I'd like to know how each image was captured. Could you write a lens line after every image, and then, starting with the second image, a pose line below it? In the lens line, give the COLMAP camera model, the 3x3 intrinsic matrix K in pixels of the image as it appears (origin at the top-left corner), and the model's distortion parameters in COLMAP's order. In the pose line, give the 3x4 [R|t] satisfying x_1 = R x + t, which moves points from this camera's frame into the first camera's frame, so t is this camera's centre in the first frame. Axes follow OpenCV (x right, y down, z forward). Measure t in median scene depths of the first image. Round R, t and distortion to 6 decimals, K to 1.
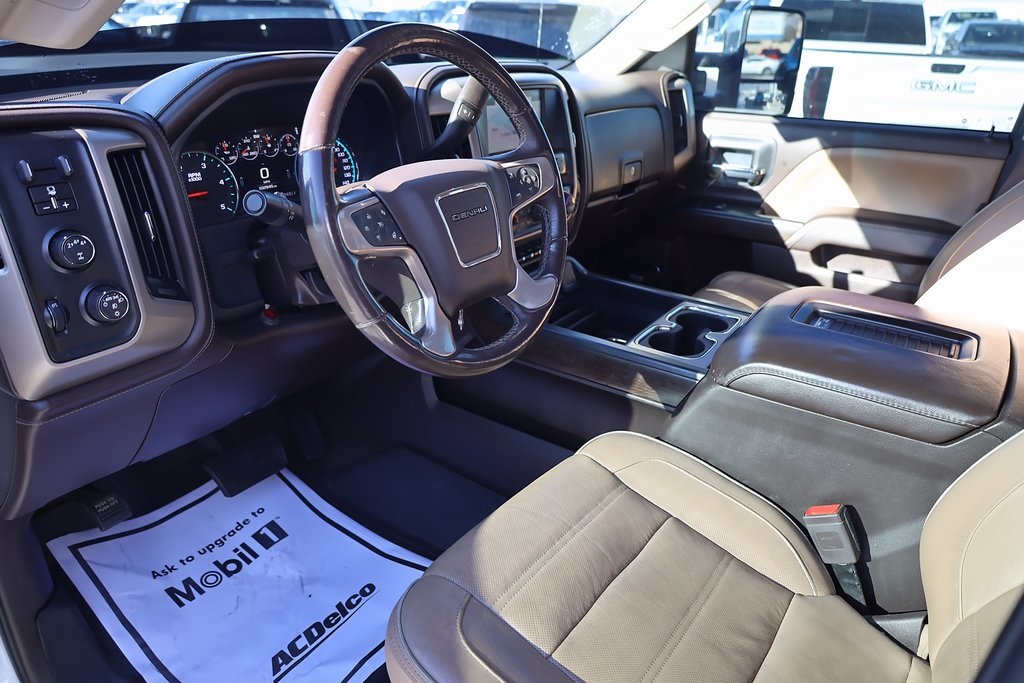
lens RADIAL K [[707.1, 0, 512.3], [0, 707.1, 342.1], [0, 0, 1]] dist [-0.001868, -0.002528]
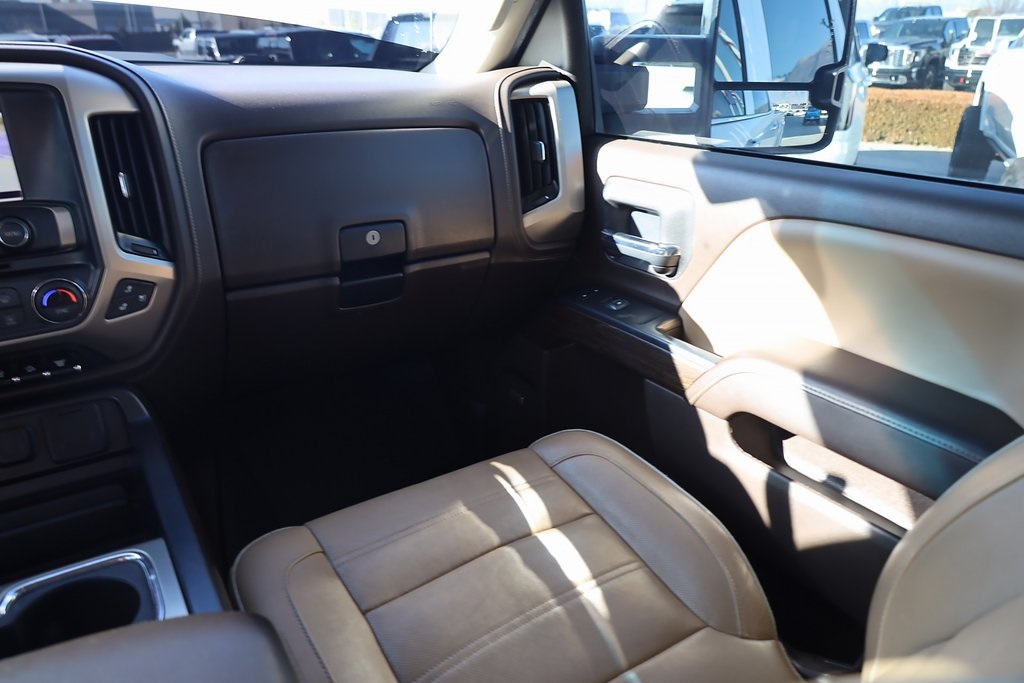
lens RADIAL K [[707.1, 0, 507.7], [0, 707.1, 339.3], [0, 0, 1]] dist [-0.001868, -0.002528]
pose [[0.921122, 0.129133, -0.367232, 0.655290], [-0.136895, 0.990573, 0.004953, -0.238656], [0.364410, 0.045710, 0.930116, 0.679557]]
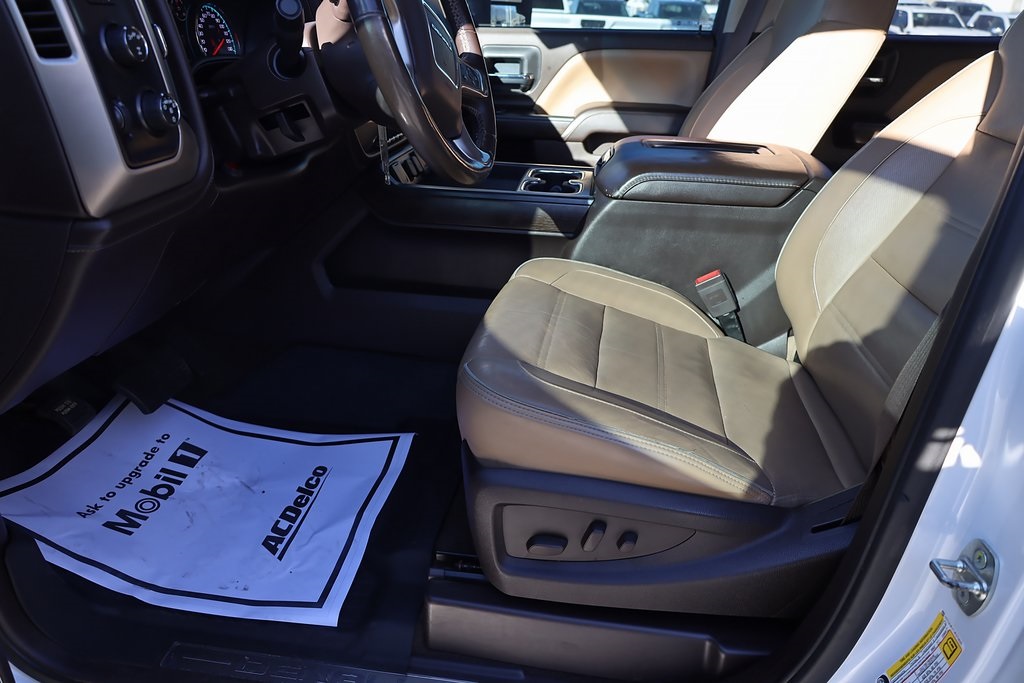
lens RADIAL K [[707.1, 0, 515.0], [0, 707.1, 340.4], [0, 0, 1]] dist [-0.001868, -0.002528]
pose [[0.893576, -0.192558, 0.405516, -0.321401], [0.184431, 0.981046, 0.059443, 0.154859], [-0.409276, 0.021672, 0.912153, -0.035870]]
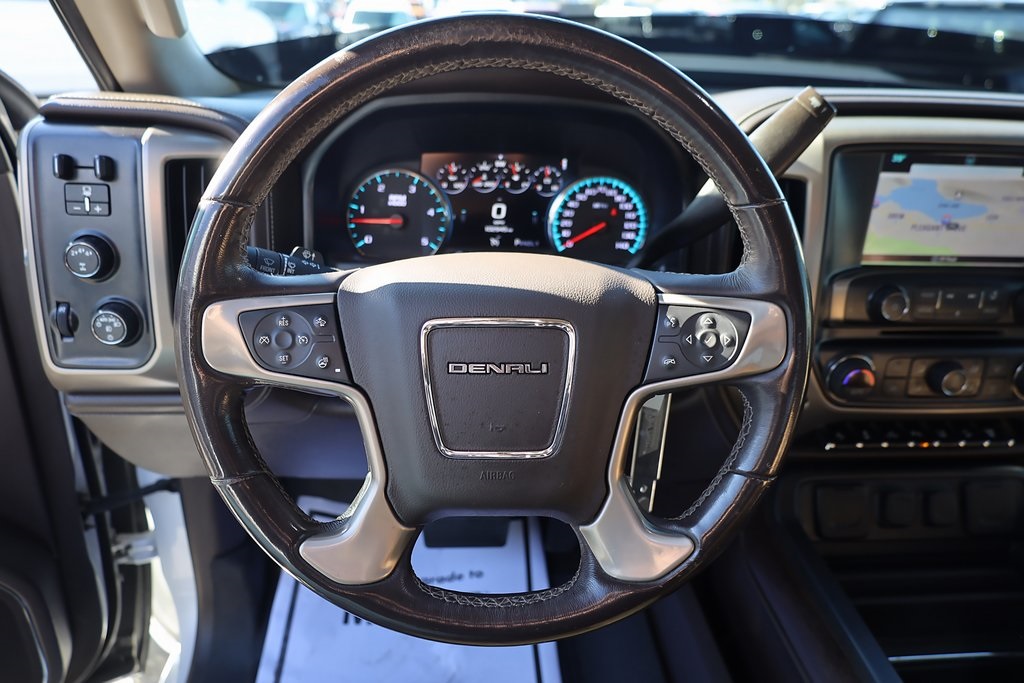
lens RADIAL K [[707.1, 0, 512.2], [0, 707.1, 347.7], [0, 0, 1]] dist [-0.001868, -0.002528]
pose [[0.624375, 0.343480, -0.701553, 0.207036], [-0.340531, 0.927985, 0.151271, -0.181291], [0.702989, 0.144451, 0.696376, 0.400795]]
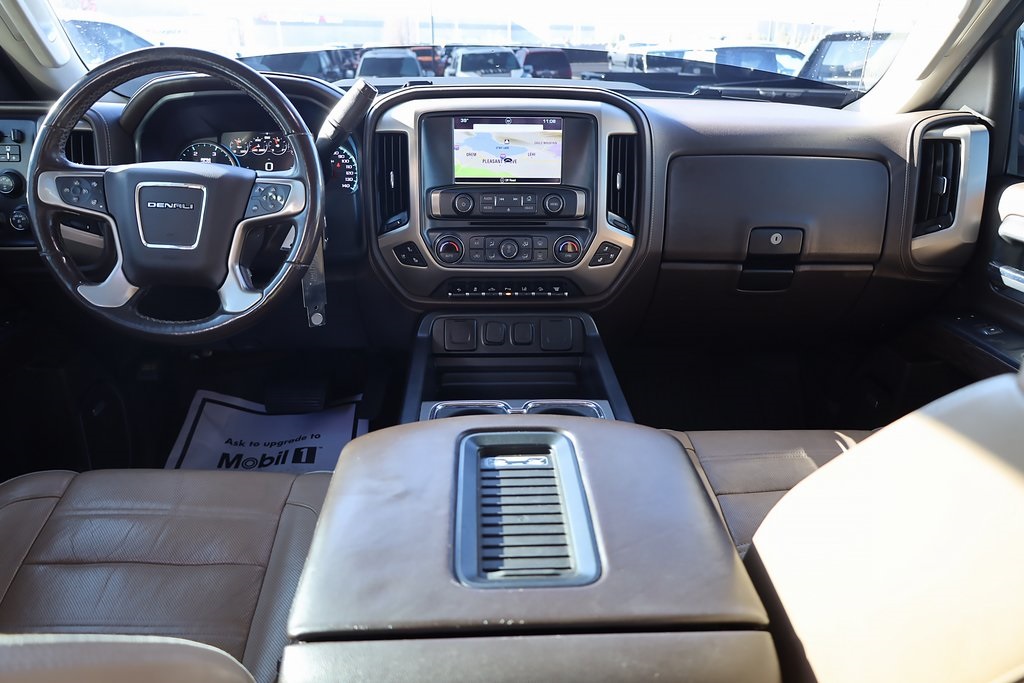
lens RADIAL K [[707.1, 0, 515.7], [0, 707.1, 345.5], [0, 0, 1]] dist [-0.001868, -0.002528]
pose [[0.600191, 0.291376, -0.744896, 0.786952], [-0.317757, 0.941504, 0.112254, -0.178846], [0.734031, 0.169322, 0.657669, 0.440726]]
